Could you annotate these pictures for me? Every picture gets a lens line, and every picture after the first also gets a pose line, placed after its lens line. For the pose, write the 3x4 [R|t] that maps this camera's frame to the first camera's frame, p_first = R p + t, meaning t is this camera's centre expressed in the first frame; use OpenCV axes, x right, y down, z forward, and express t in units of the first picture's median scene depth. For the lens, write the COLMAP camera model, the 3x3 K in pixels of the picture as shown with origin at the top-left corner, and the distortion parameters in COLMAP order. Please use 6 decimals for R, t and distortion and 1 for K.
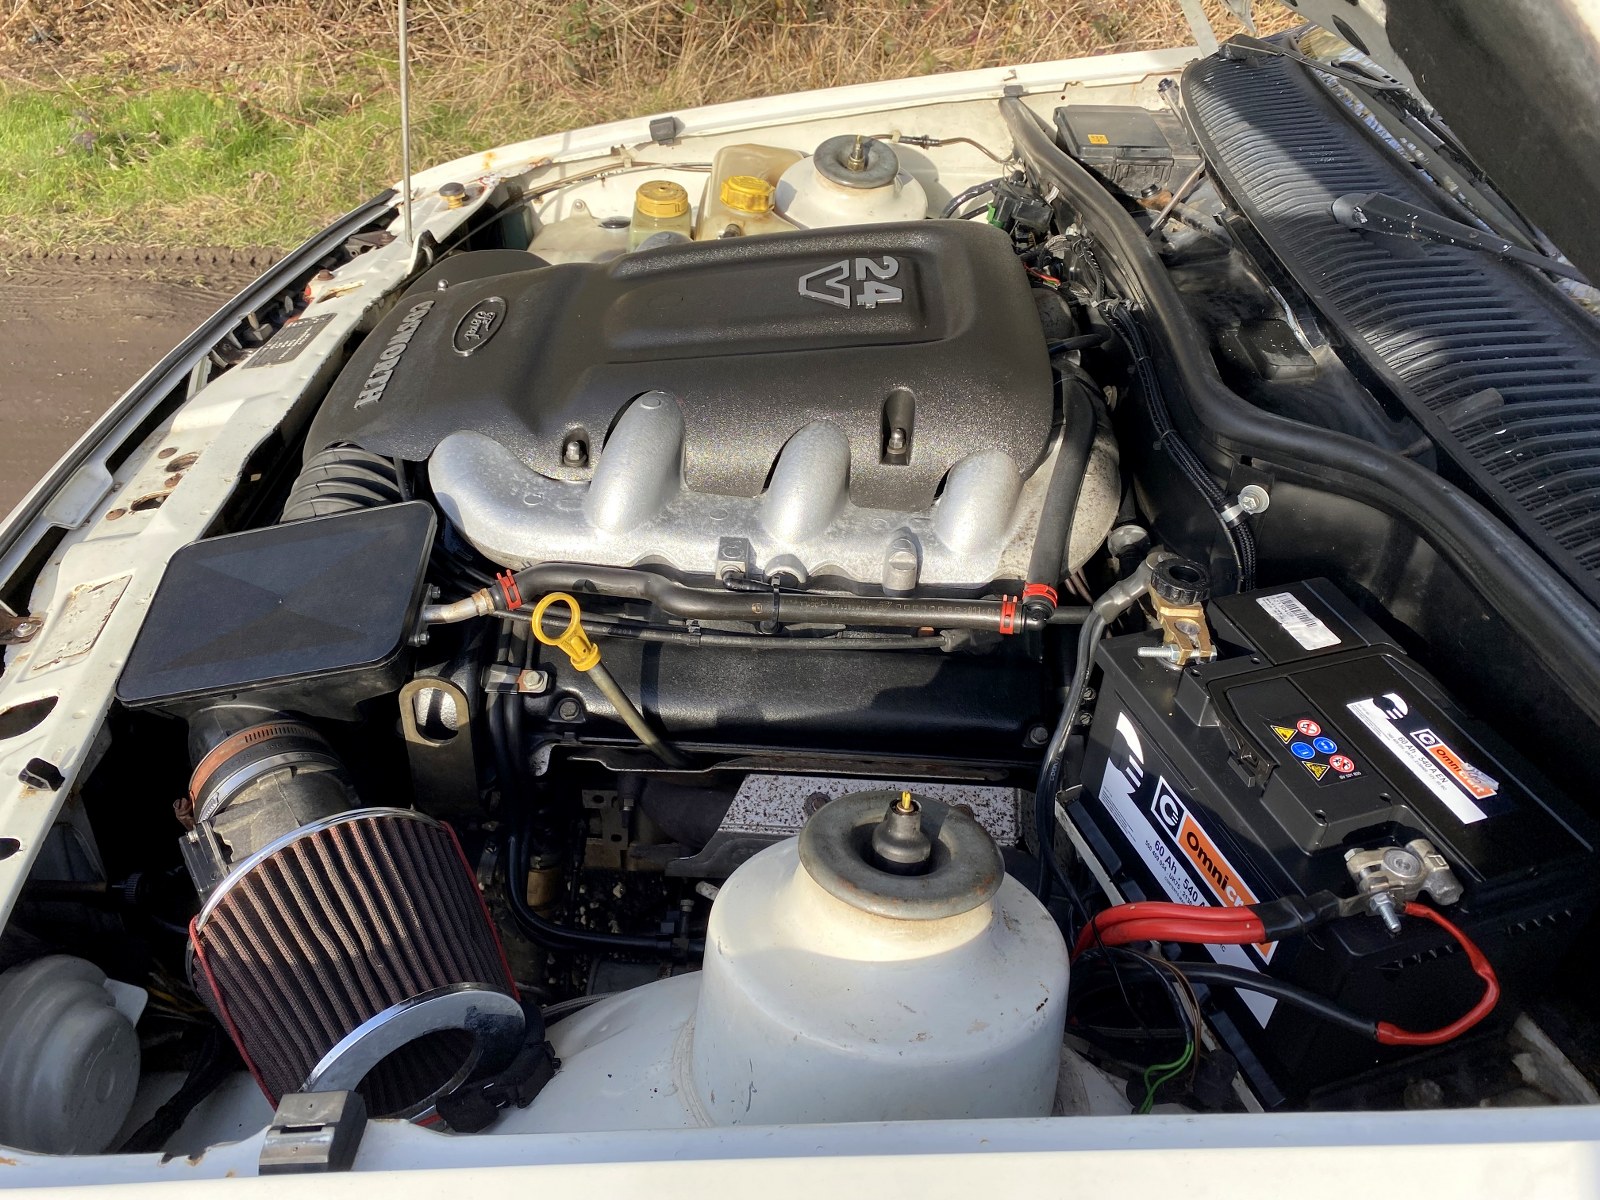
lens RADIAL K [[1218.4, 0, 780.8], [0, 1218.4, 583.3], [0, 0, 1]] dist [0.008233, -0.001430]
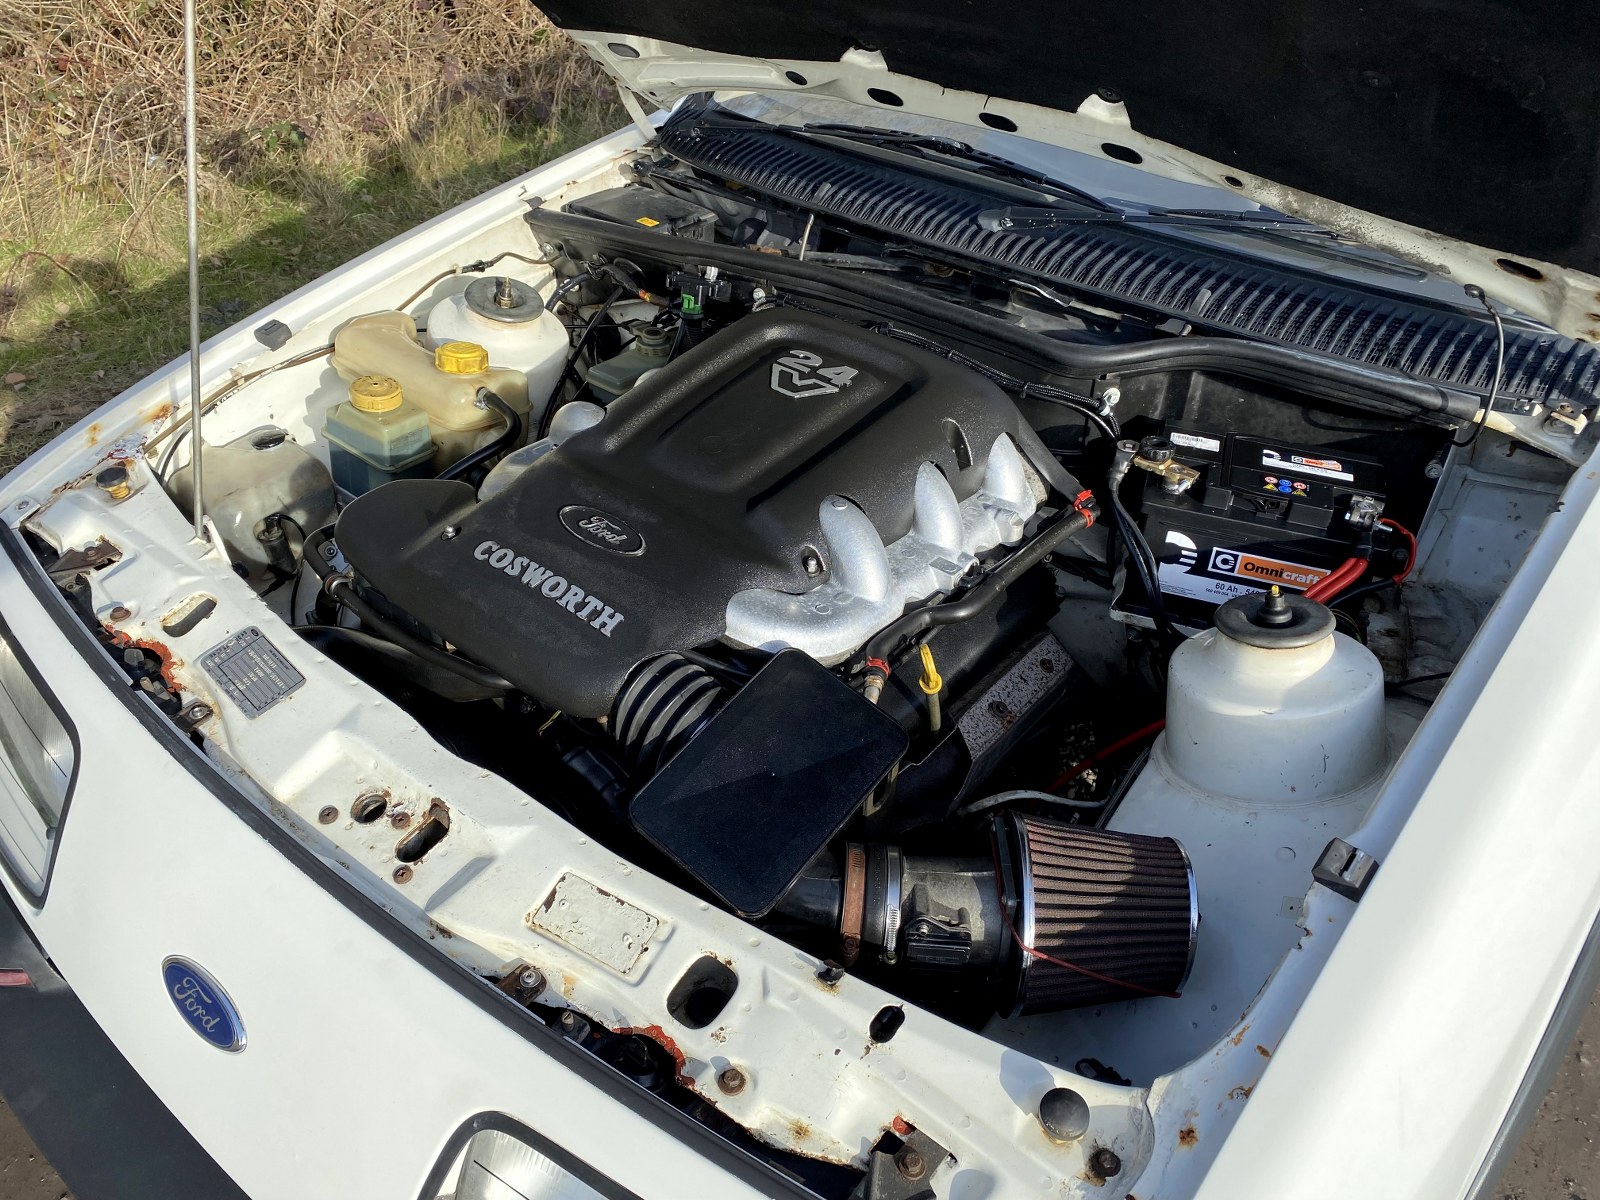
lens RADIAL K [[1229.5, 0, 794.3], [0, 1229.5, 596.9], [0, 0, 1]] dist [0.068566, -0.086153]
pose [[0.609073, -0.470950, 0.638151, -1.117732], [0.463856, 0.864175, 0.195034, -0.372280], [-0.643326, 0.177221, 0.744799, 0.059152]]
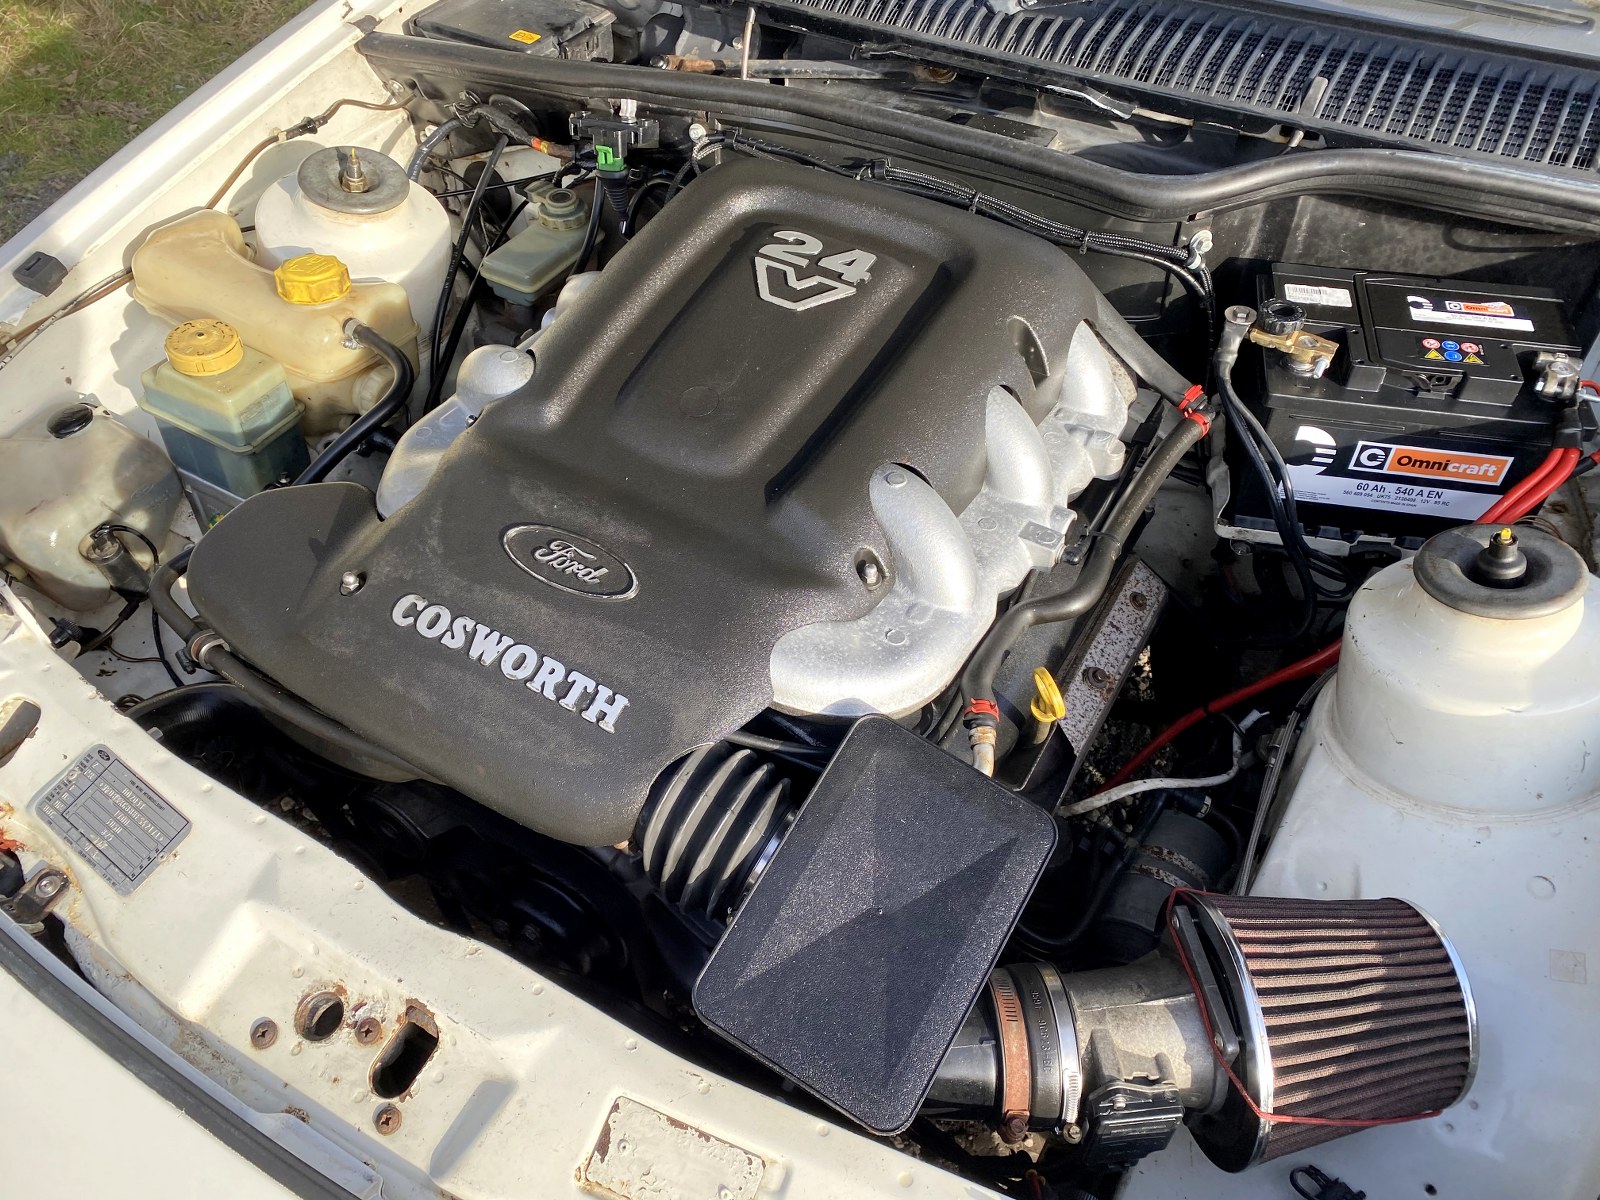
lens RADIAL K [[1227.3, 0, 801.9], [0, 1227.3, 626.2], [0, 0, 1]] dist [0.013730, 0.008418]
pose [[0.490305, -0.669482, 0.558028, -0.806641], [0.546549, 0.734915, 0.401478, -0.522951], [-0.678885, 0.108142, 0.726237, 0.403322]]
